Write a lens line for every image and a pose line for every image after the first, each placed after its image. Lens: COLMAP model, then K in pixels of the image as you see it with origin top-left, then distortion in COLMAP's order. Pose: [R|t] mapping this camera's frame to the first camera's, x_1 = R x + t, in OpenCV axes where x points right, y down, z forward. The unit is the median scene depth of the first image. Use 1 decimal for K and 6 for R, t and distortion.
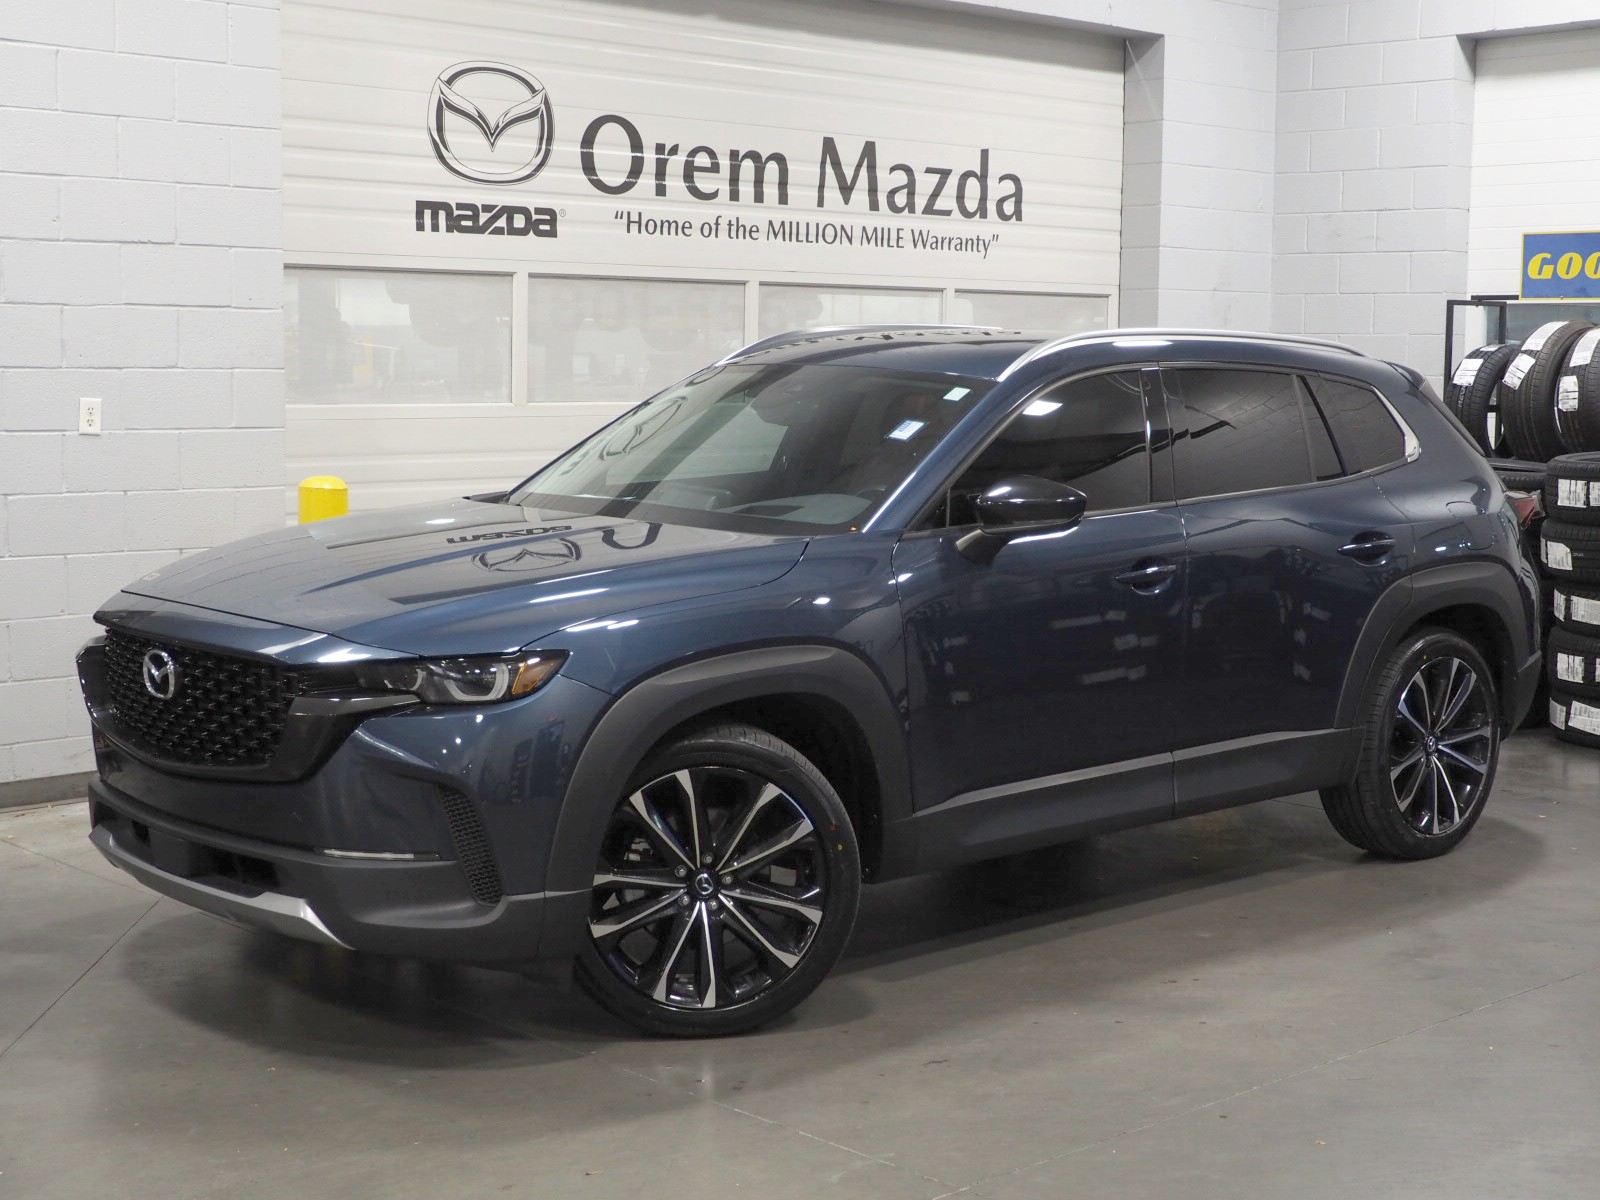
lens RADIAL K [[2351.8, 0, 799.9], [0, 2351.8, 600.6], [0, 0, 1]] dist [0.046625, 0.000000]
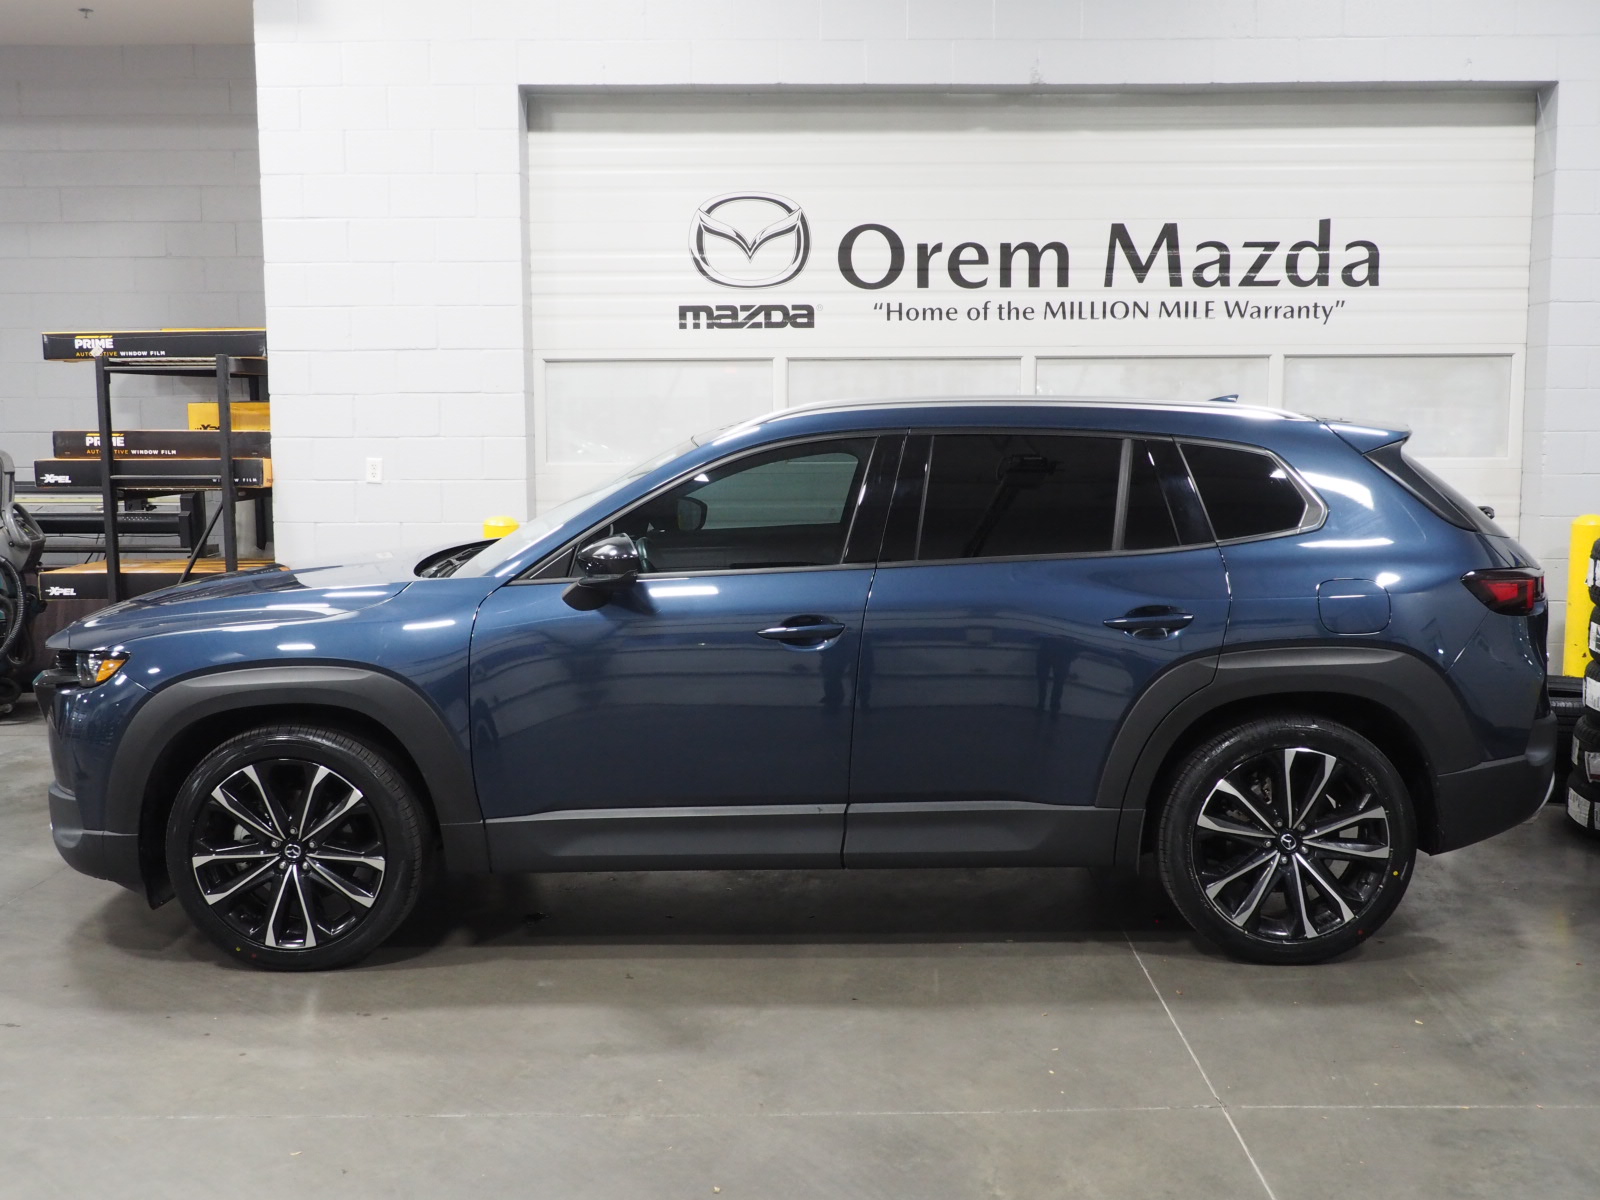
lens RADIAL K [[1680.0, 0, 805.8], [0, 1680.0, 610.0], [0, 0, 1]] dist [0.013685, 0.000000]
pose [[0.727335, 0.062086, -0.683469, 0.492160], [-0.060038, 0.997838, 0.026752, -0.029386], [0.683651, 0.021576, 0.729490, 0.349906]]
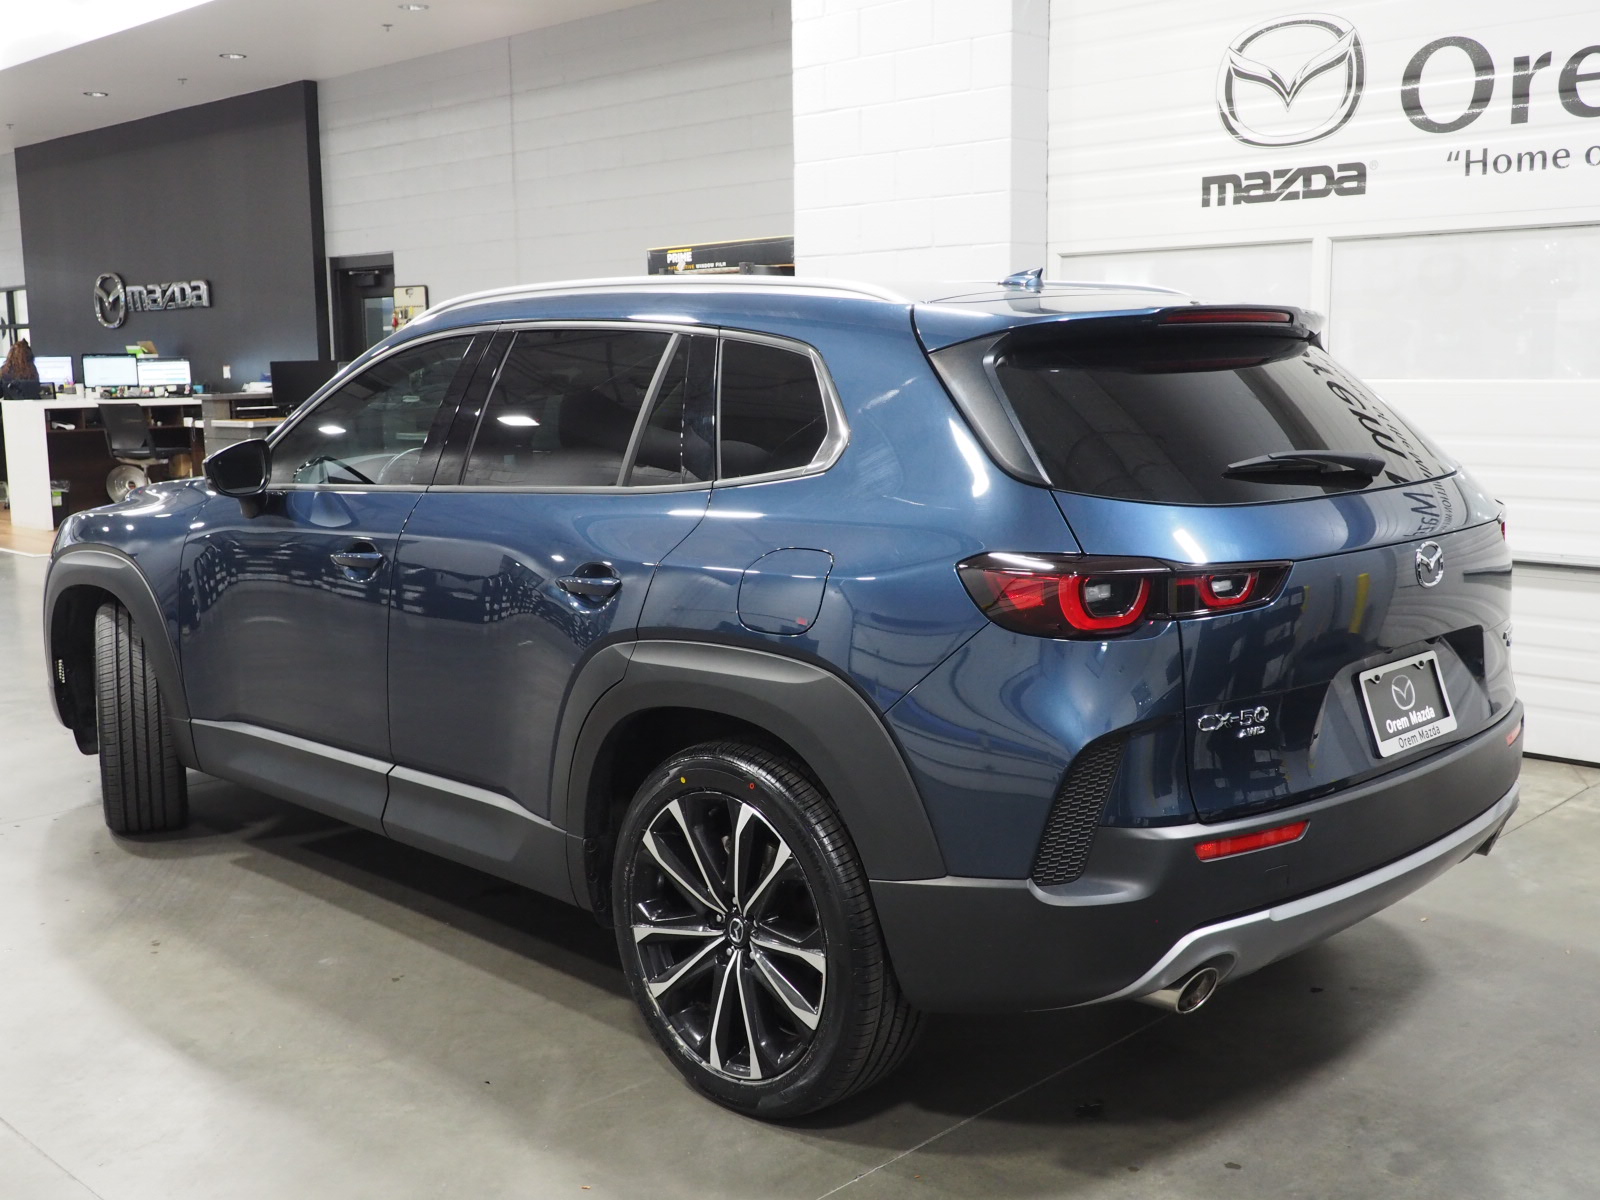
lens RADIAL K [[1680.0, 0, 808.6], [0, 1680.0, 594.7], [0, 0, 1]] dist [0.013685, 0.000000]
pose [[0.045037, 0.132537, -0.990154, 0.526880], [-0.094840, 0.987251, 0.127834, -0.064201], [0.994473, 0.088149, 0.057033, 0.748833]]
